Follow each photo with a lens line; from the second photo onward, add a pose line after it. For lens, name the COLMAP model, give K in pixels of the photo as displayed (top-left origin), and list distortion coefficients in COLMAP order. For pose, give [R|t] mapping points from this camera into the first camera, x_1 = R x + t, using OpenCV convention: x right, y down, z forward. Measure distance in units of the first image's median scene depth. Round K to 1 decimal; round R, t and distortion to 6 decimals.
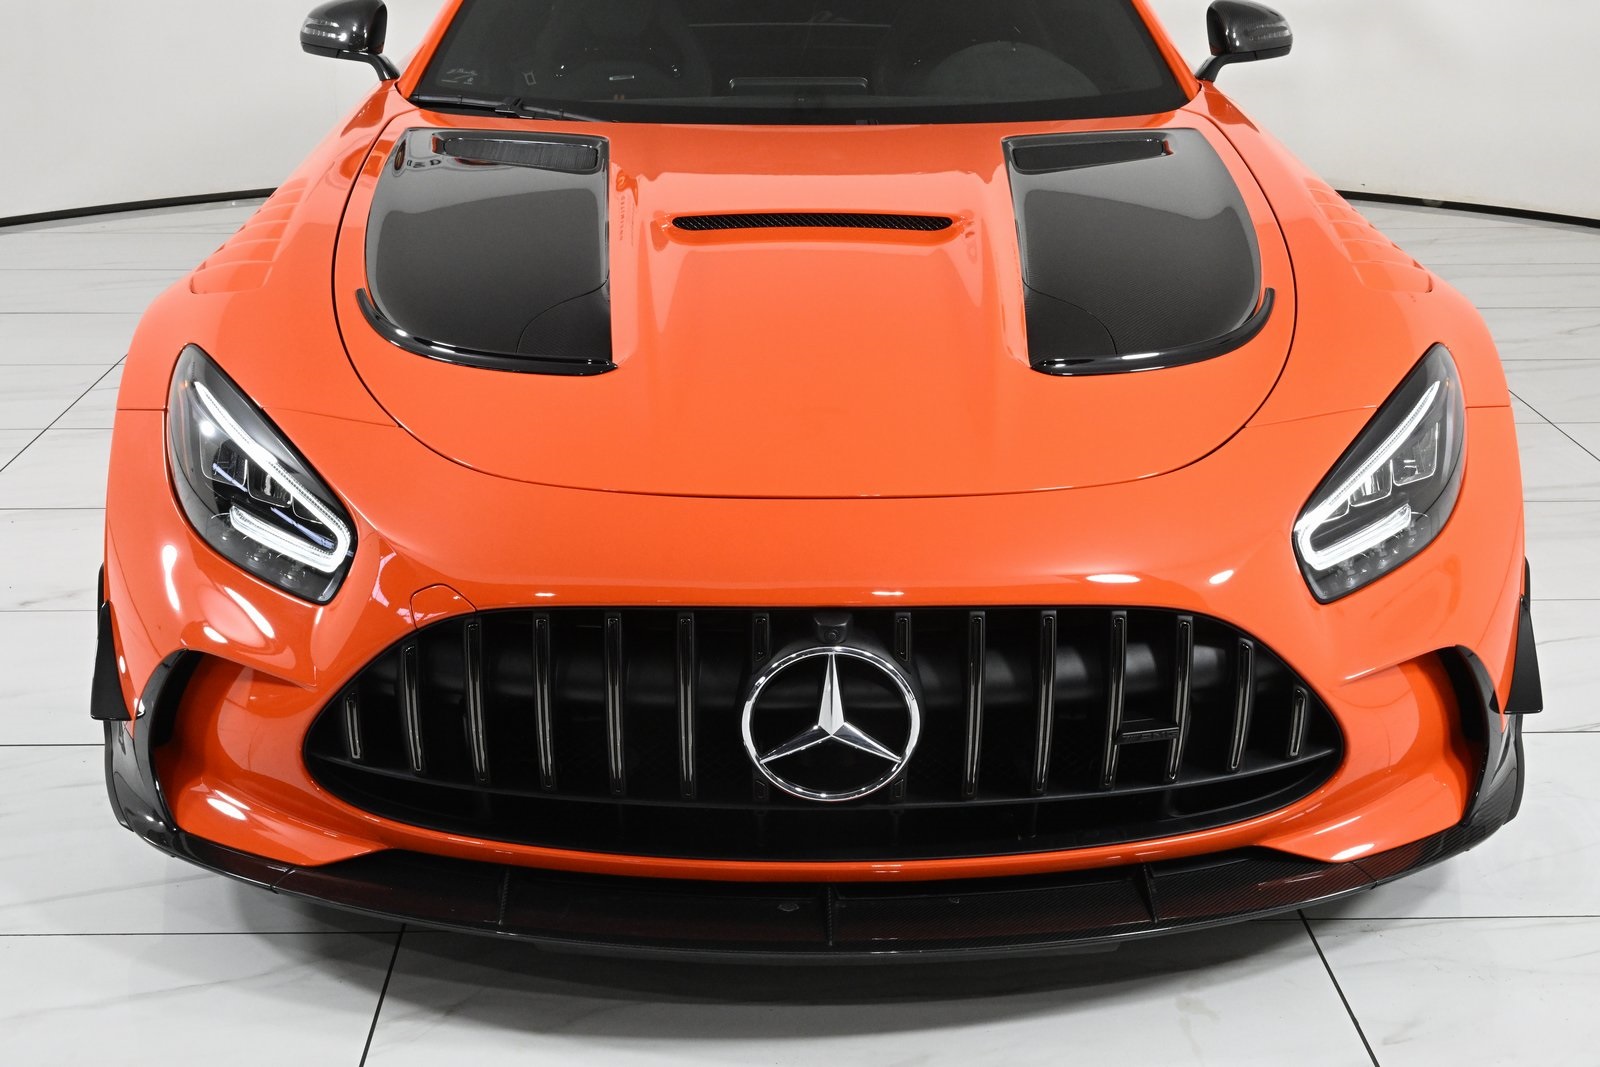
lens RADIAL K [[2007.8, 0, 792.7], [0, 2007.8, 534.0], [0, 0, 1]] dist [-0.057485, 0.000000]
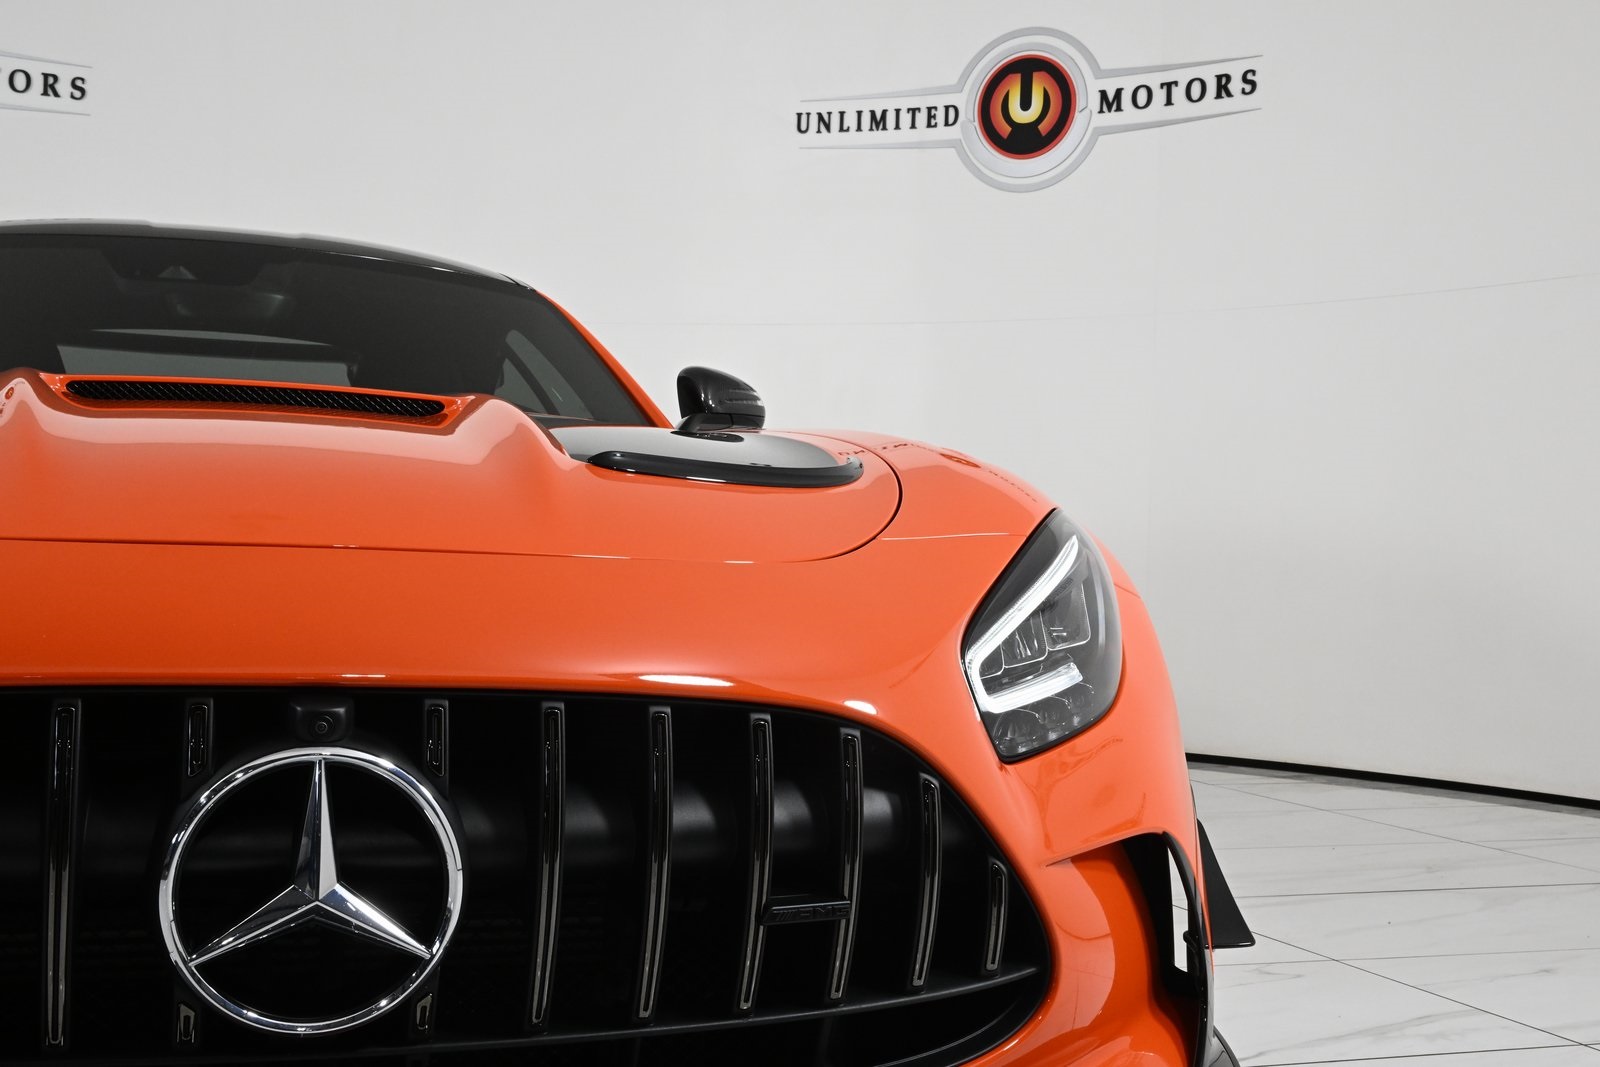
lens RADIAL K [[1886.5, 0, 793.1], [0, 1886.5, 538.3], [0, 0, 1]] dist [-0.025353, 0.000000]
pose [[0.951031, 0.032798, 0.307351, -0.019854], [0.067918, 0.947879, -0.311307, 0.167011], [-0.301542, 0.316937, 0.899235, 0.386664]]
